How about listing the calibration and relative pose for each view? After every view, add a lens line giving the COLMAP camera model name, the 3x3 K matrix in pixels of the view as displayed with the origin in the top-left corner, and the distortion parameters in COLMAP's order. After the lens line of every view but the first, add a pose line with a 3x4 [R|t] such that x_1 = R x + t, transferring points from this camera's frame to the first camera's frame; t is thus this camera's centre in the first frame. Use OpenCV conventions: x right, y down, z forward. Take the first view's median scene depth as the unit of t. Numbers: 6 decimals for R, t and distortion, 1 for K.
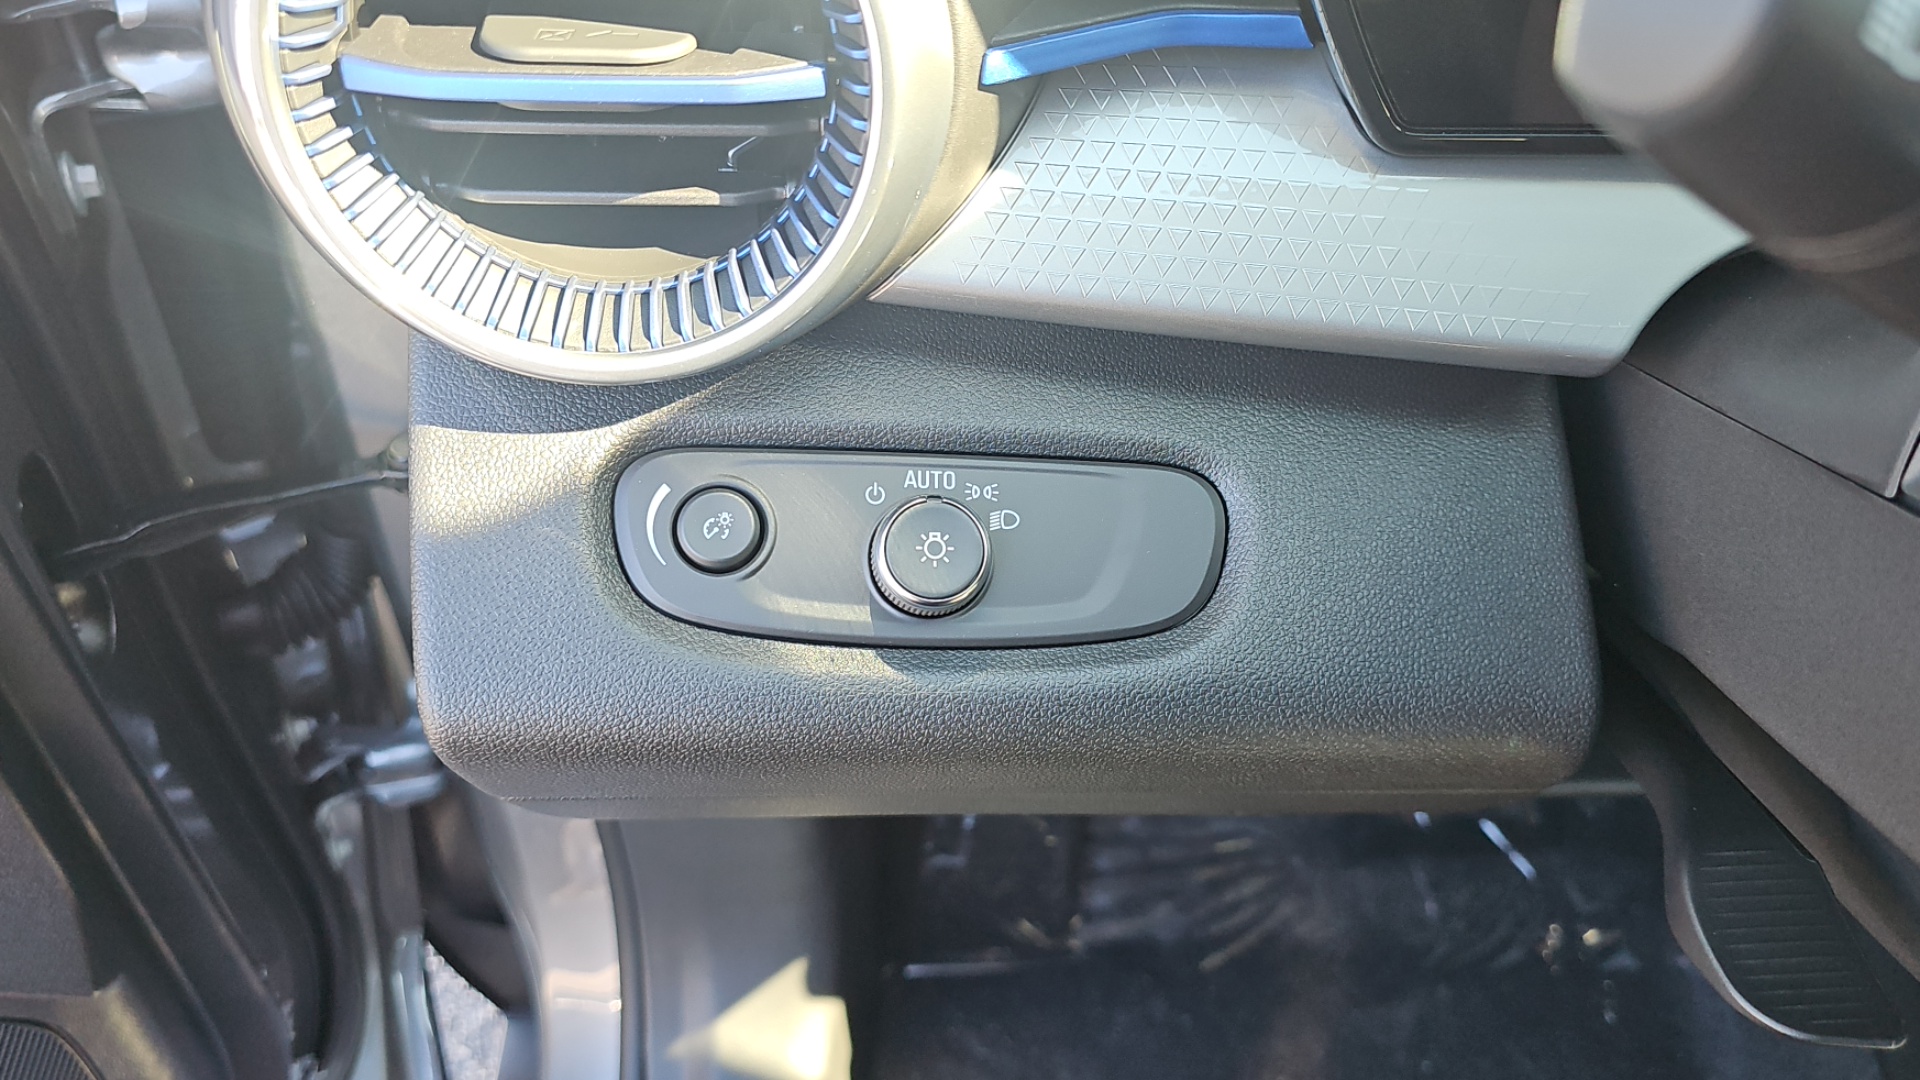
lens RADIAL K [[1409.5, 0, 940.0], [0, 1409.5, 522.8], [0, 0, 1]] dist [0.063189, -0.077531]
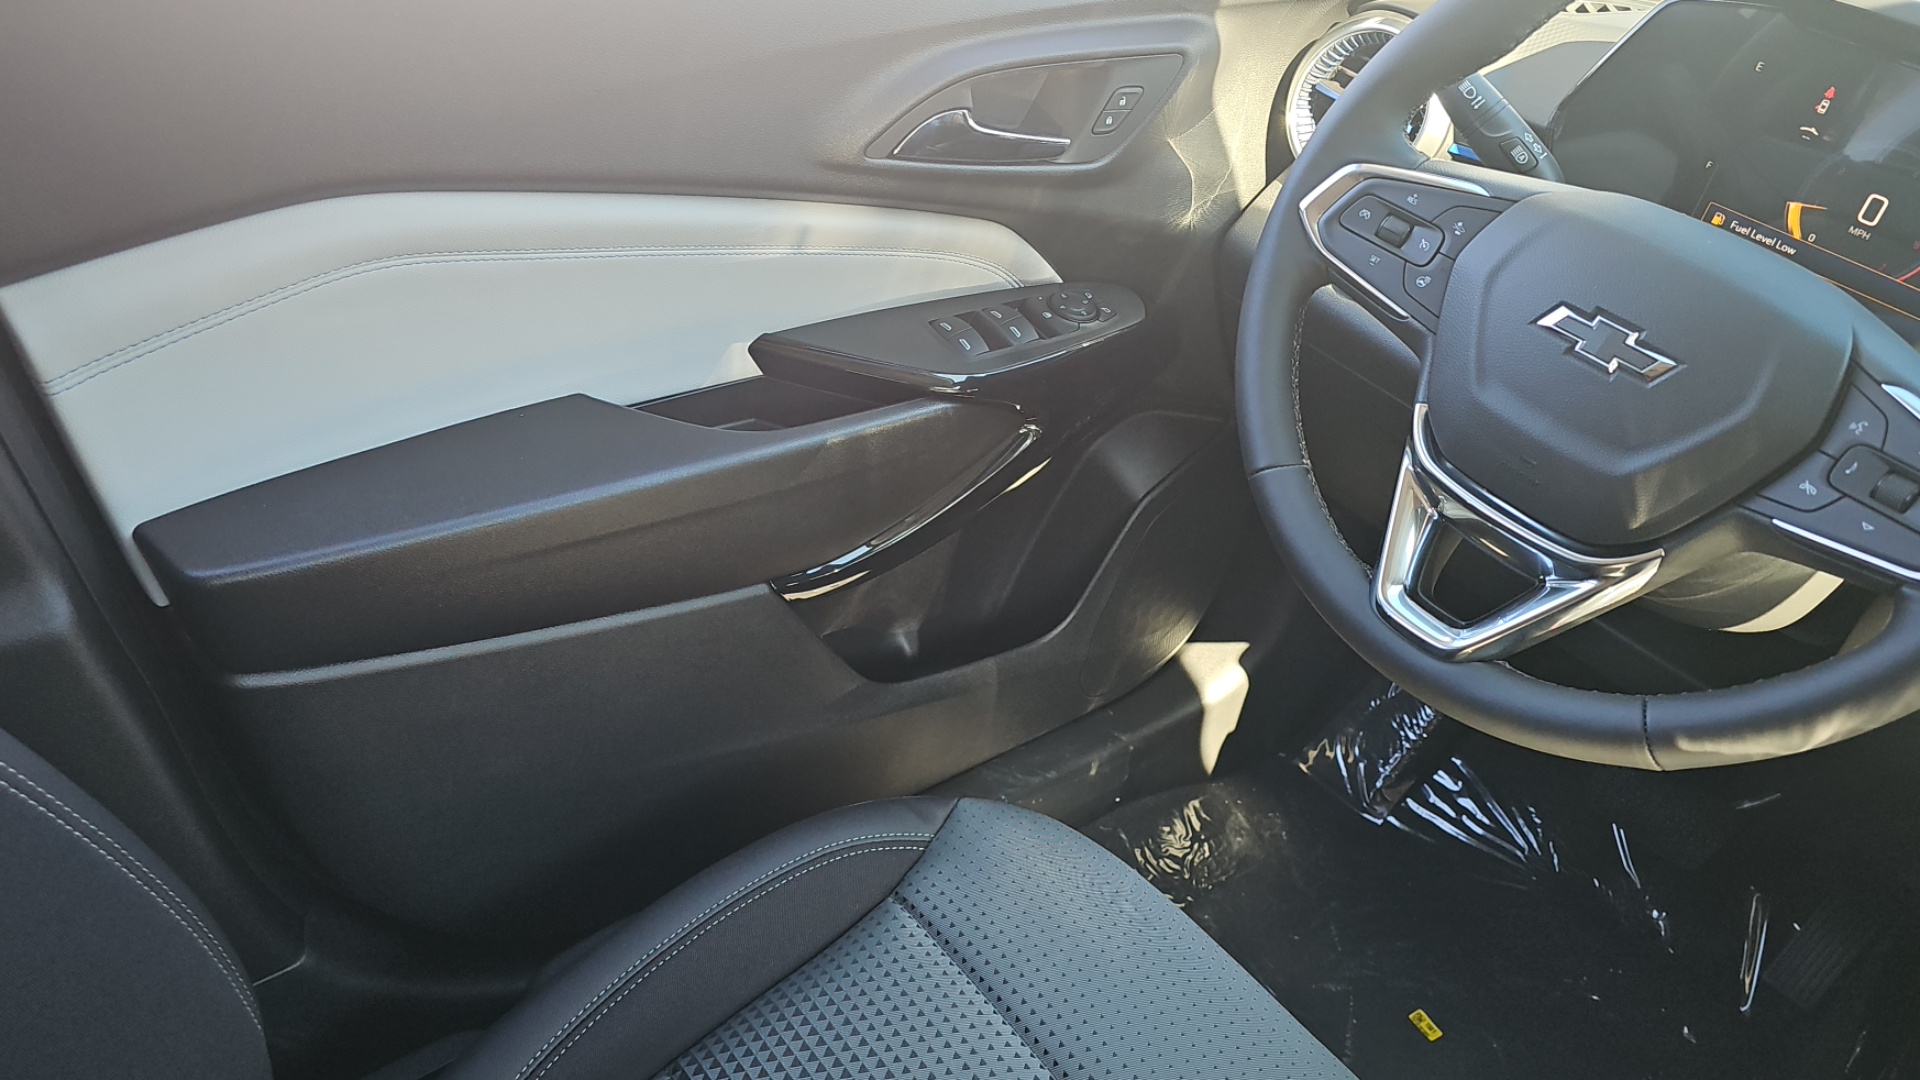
lens RADIAL K [[1409.5, 0, 975.7], [0, 1409.5, 532.9], [0, 0, 1]] dist [0.063189, -0.077531]
pose [[0.628255, 0.527915, -0.571490, 1.864657], [-0.654581, 0.755685, -0.021534, 1.308861], [0.420498, 0.387616, 0.820326, -2.146979]]
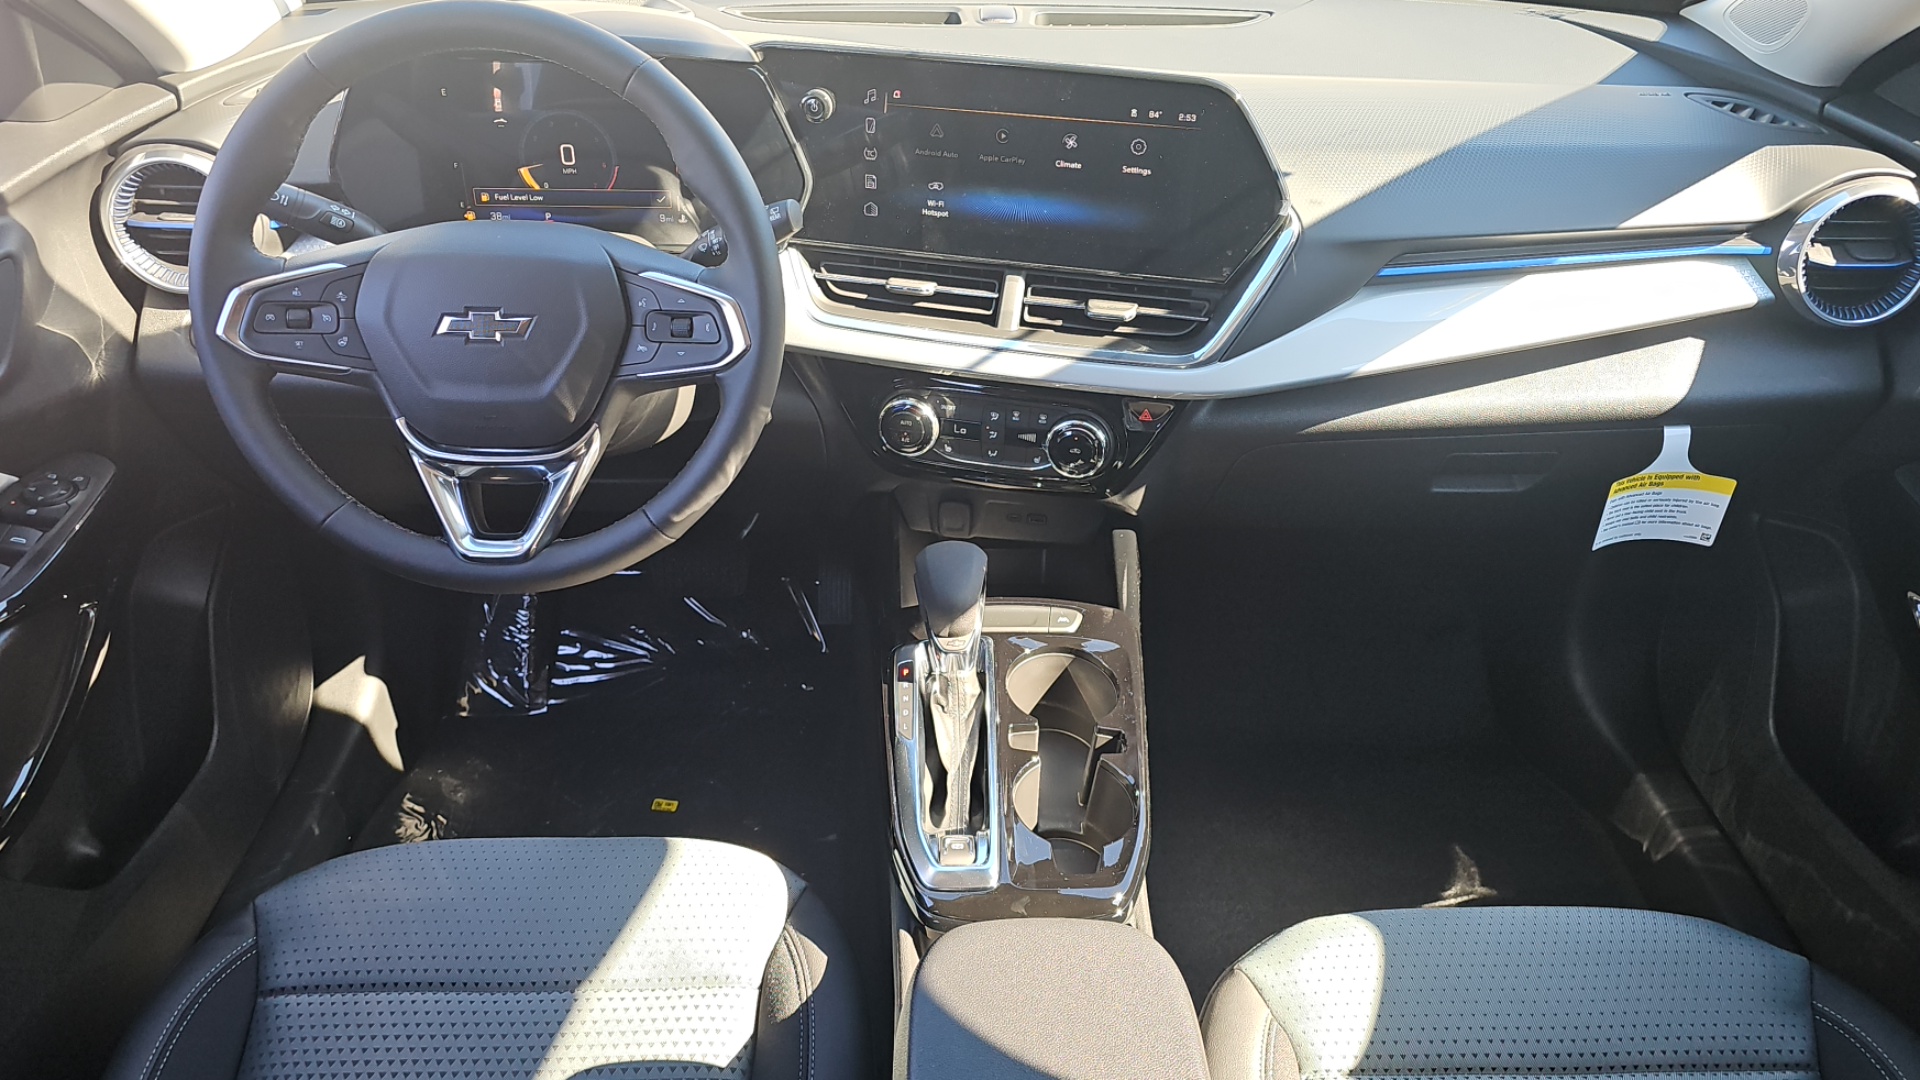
lens RADIAL K [[1409.5, 0, 971.6], [0, 1409.5, 542.6], [0, 0, 1]] dist [0.063189, -0.077531]
pose [[0.999662, 0.005887, 0.025305, 2.134554], [-0.000704, 0.979767, -0.200139, 1.574587], [-0.025971, 0.200054, 0.979441, -3.303097]]
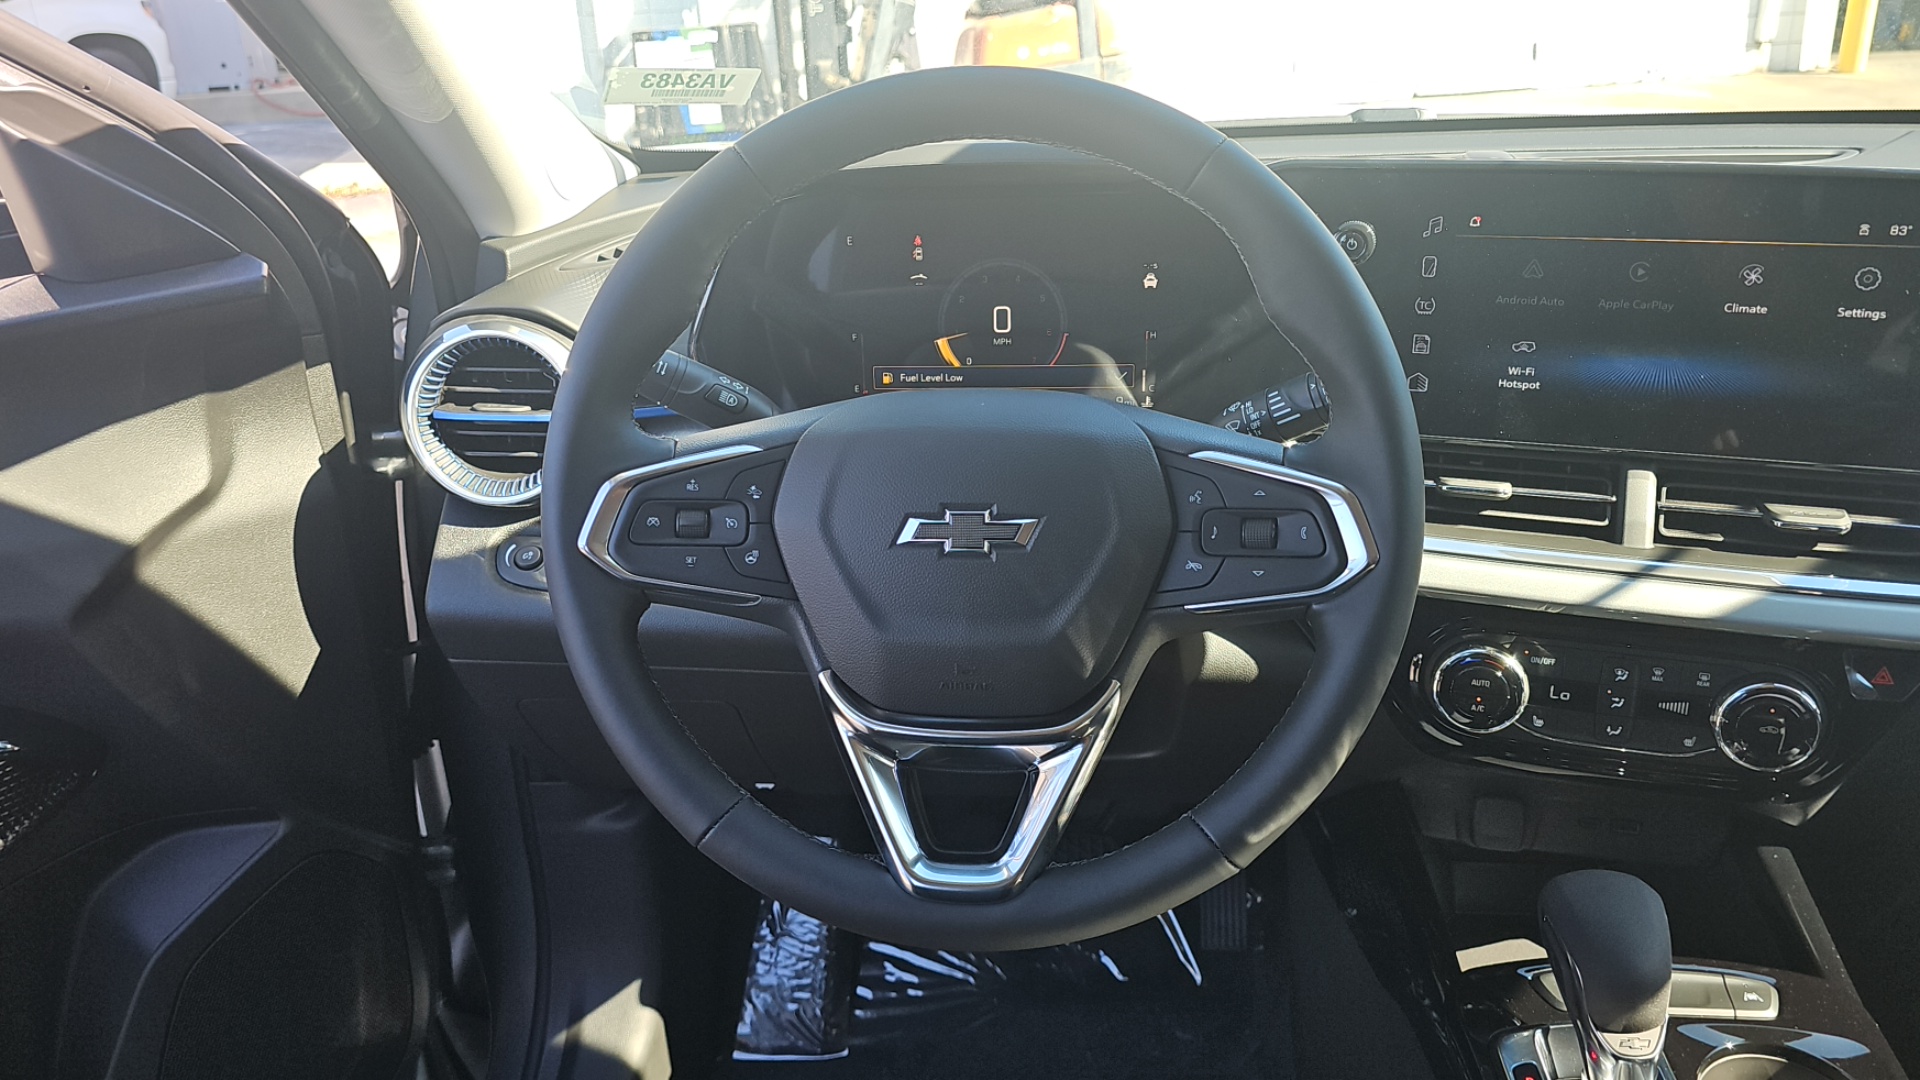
lens RADIAL K [[1409.5, 0, 967.1], [0, 1409.5, 522.2], [0, 0, 1]] dist [0.063189, -0.077531]
pose [[0.996417, 0.007035, -0.084285, 1.171610], [-0.038982, 0.922575, -0.383843, 1.199891], [0.075059, 0.385753, 0.919544, -2.005608]]
